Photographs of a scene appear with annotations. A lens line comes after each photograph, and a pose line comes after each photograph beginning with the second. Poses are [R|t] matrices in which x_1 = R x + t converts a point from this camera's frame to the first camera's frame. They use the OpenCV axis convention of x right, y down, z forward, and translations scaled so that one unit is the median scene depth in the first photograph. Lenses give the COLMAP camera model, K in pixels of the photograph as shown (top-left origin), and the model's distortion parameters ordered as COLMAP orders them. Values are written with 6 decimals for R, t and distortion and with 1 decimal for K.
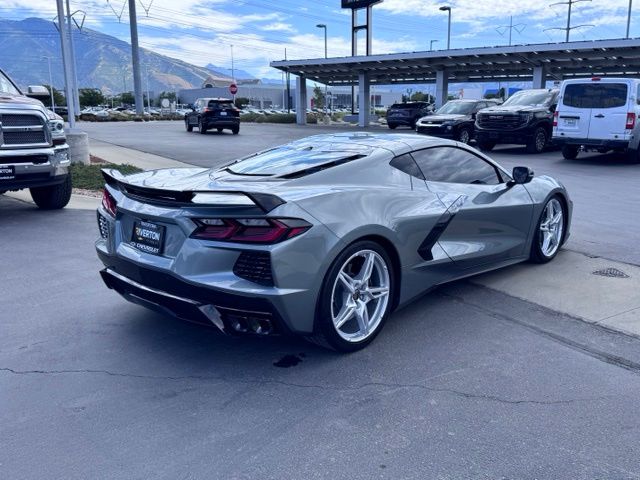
lens RADIAL K [[588.9, 0, 320.4], [0, 588.9, 241.5], [0, 0, 1]] dist [0.148757, -0.287583]
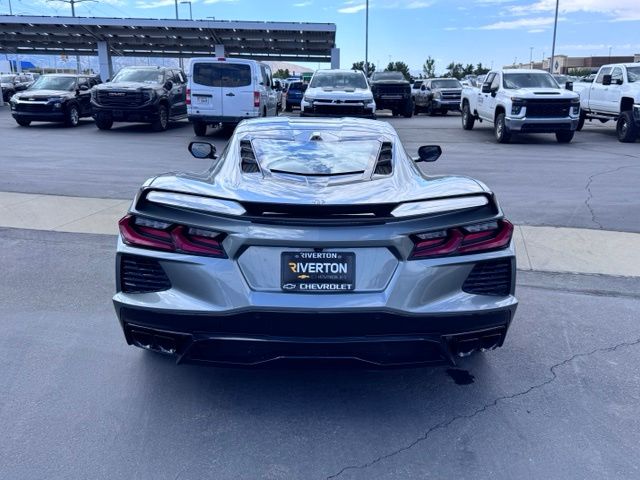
lens RADIAL K [[588.6, 0, 326.8], [0, 588.6, 240.6], [0, 0, 1]] dist [0.147835, -0.295532]
pose [[0.718385, -0.167104, 0.675277, -0.177595], [0.141274, 0.985537, 0.093588, -0.025987], [-0.681150, 0.028167, 0.731602, 0.107469]]
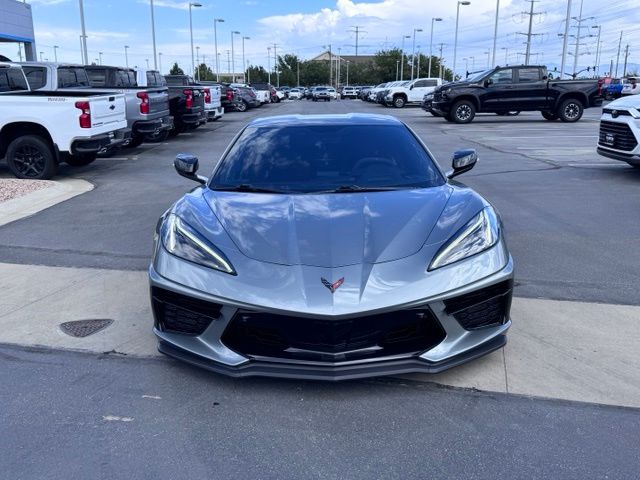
lens RADIAL K [[588.9, 0, 320.4], [0, 588.9, 241.5], [0, 0, 1]] dist [0.148757, -0.287583]
pose [[-0.731579, 0.174577, -0.659026, 0.255497], [-0.135360, 0.910219, 0.391380, -0.122580], [0.668184, 0.375531, -0.642266, 0.559266]]
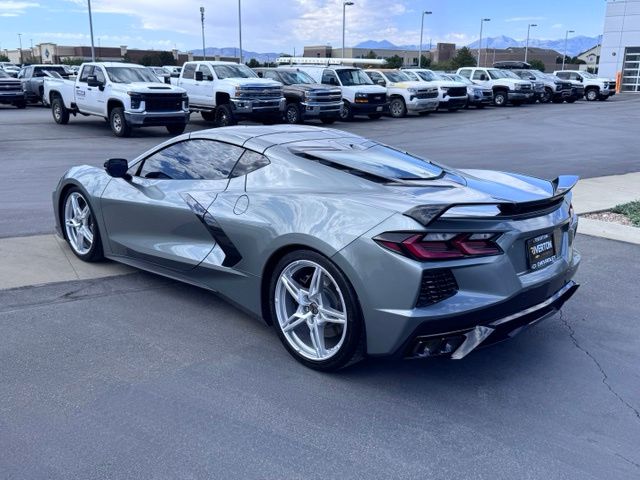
lens RADIAL K [[588.9, 0, 320.4], [0, 588.9, 241.5], [0, 0, 1]] dist [0.148757, -0.287583]
pose [[0.032589, -0.254337, 0.966566, -0.278703], [0.195015, 0.950111, 0.243432, -0.073287], [-0.980259, 0.180562, 0.080563, 0.292625]]
